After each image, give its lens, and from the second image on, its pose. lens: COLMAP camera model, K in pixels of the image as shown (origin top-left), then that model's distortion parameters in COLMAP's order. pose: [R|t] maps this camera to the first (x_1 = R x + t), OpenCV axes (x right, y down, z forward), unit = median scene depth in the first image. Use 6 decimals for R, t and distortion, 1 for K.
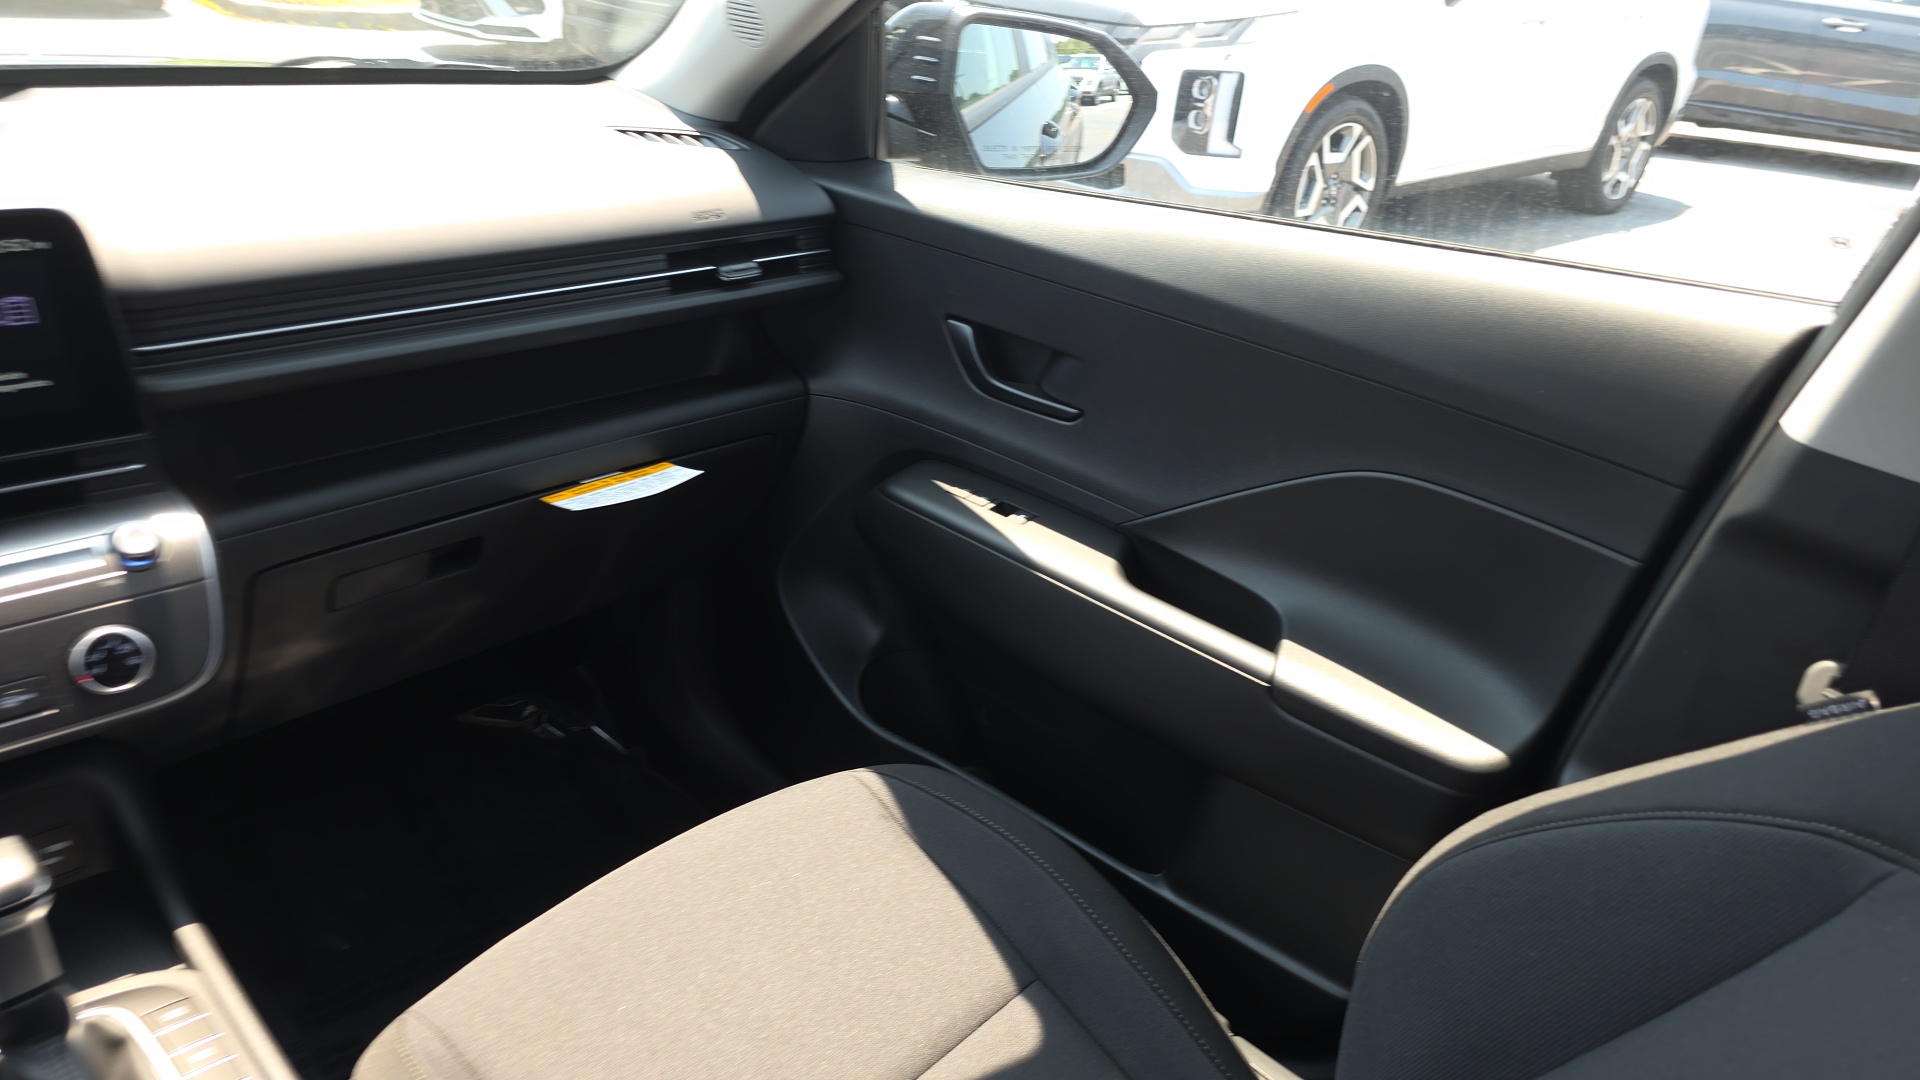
lens RADIAL K [[1299.7, 0, 968.7], [0, 1299.7, 521.7], [0, 0, 1]] dist [0.053249, -0.058749]
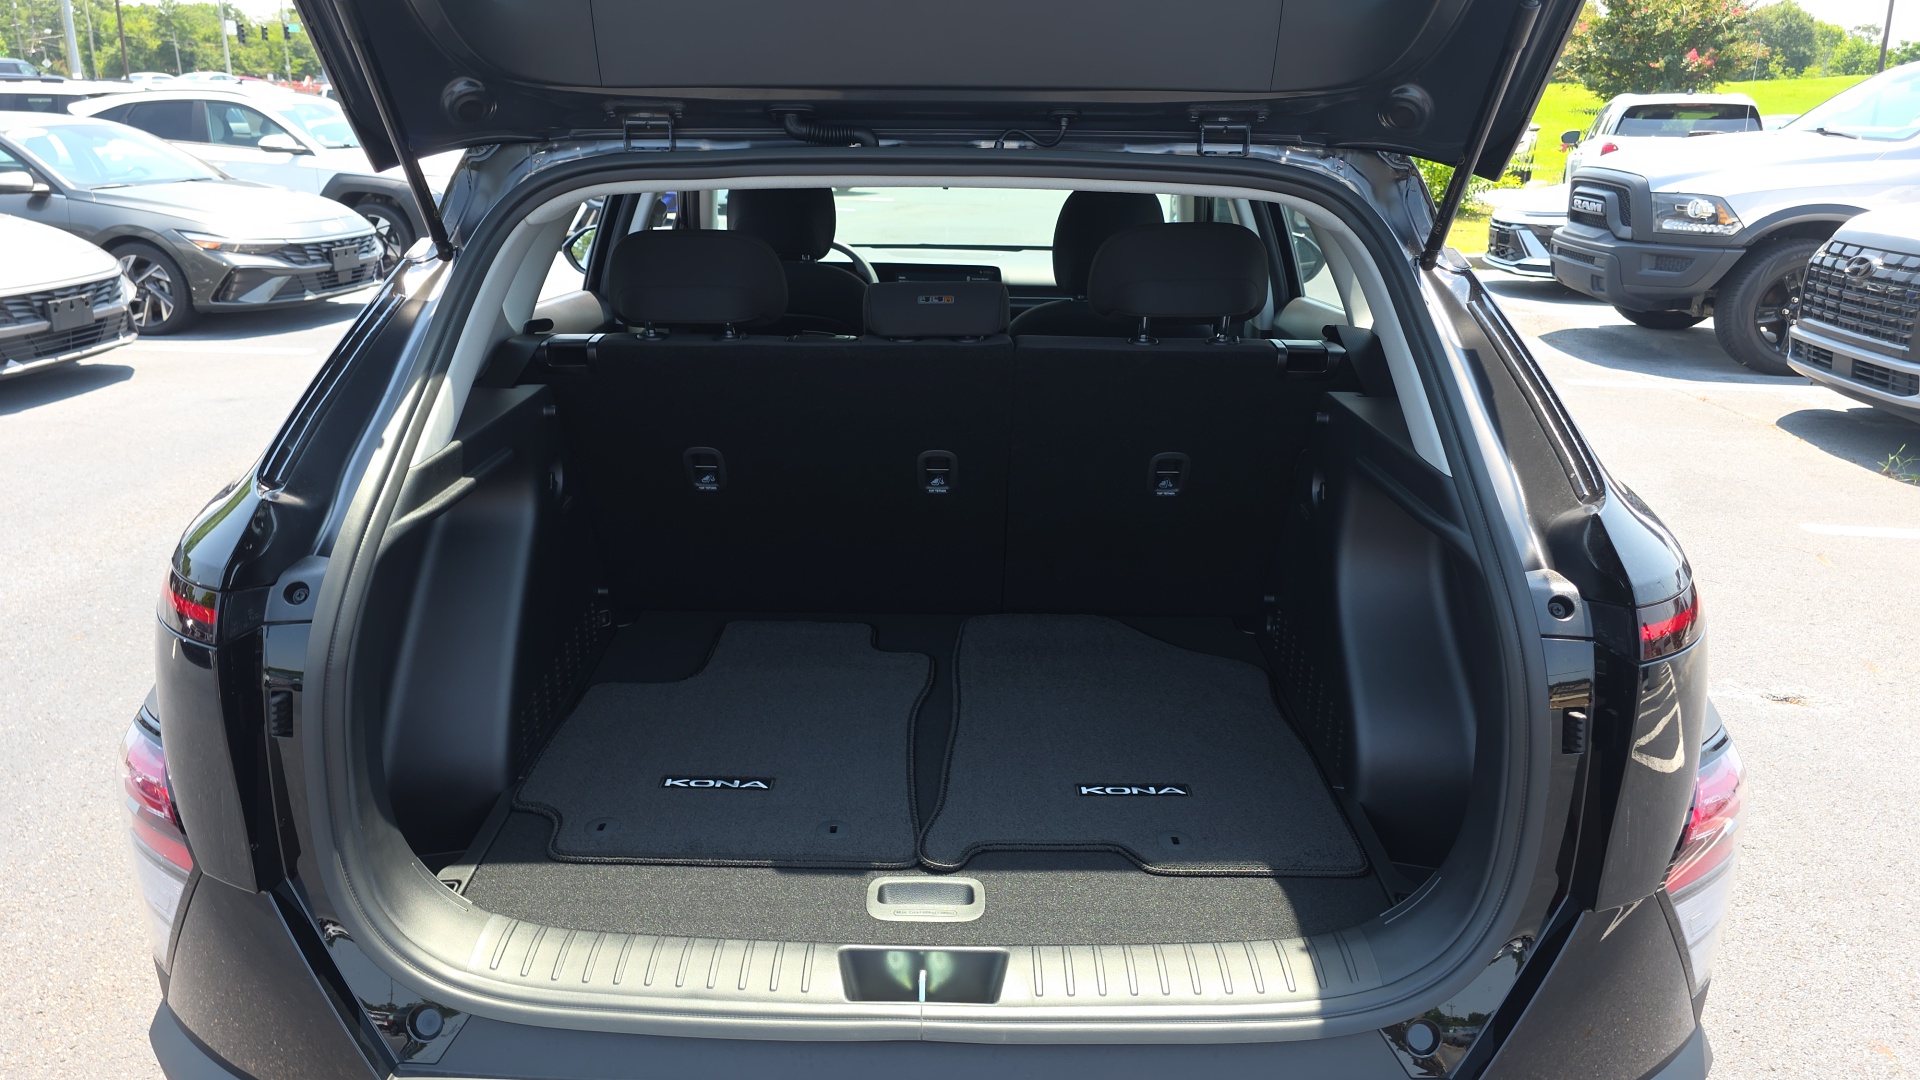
lens RADIAL K [[1299.7, 0, 955.9], [0, 1299.7, 542.1], [0, 0, 1]] dist [0.053249, -0.058749]
pose [[0.661583, 0.165407, -0.731402, 1.712517], [-0.281247, 0.958901, -0.037543, 0.585104], [0.695132, 0.230542, 0.680912, -1.324009]]
